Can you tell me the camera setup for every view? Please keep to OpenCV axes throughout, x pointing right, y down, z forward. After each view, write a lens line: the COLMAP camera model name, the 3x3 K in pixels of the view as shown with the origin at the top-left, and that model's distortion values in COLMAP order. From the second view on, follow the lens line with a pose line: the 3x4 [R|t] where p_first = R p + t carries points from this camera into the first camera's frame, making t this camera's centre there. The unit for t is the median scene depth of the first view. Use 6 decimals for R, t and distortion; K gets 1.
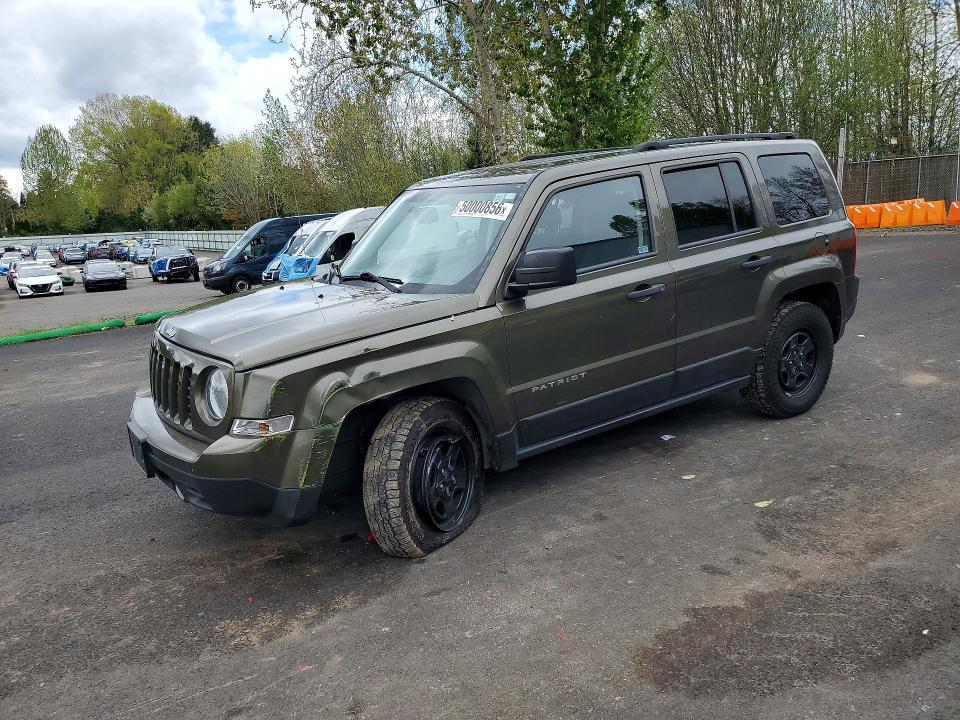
lens RADIAL K [[772.5, 0, 480.0], [0, 772.5, 360.0], [0, 0, 1]] dist [0.006527, -0.012290]
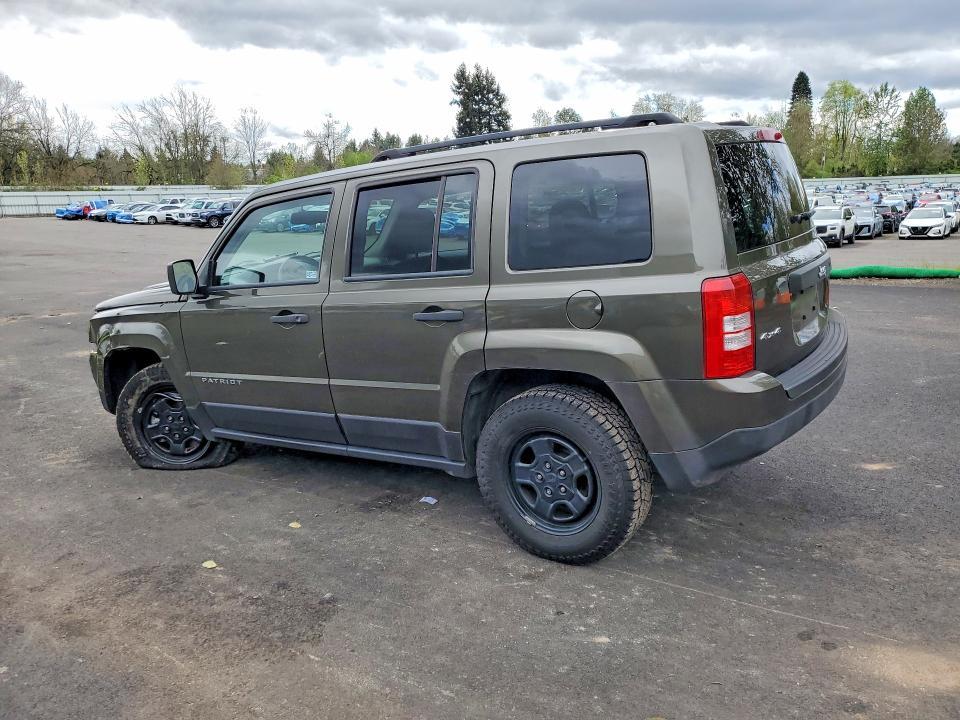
lens RADIAL K [[755.5, 0, 480.0], [0, 755.5, 360.0], [0, 0, 1]] dist [0.003417, -0.004298]
pose [[0.384541, 0.244422, -0.890161, 1.091430], [-0.163721, 0.967079, 0.194816, -0.247512], [0.908473, 0.070823, 0.411899, 0.796412]]
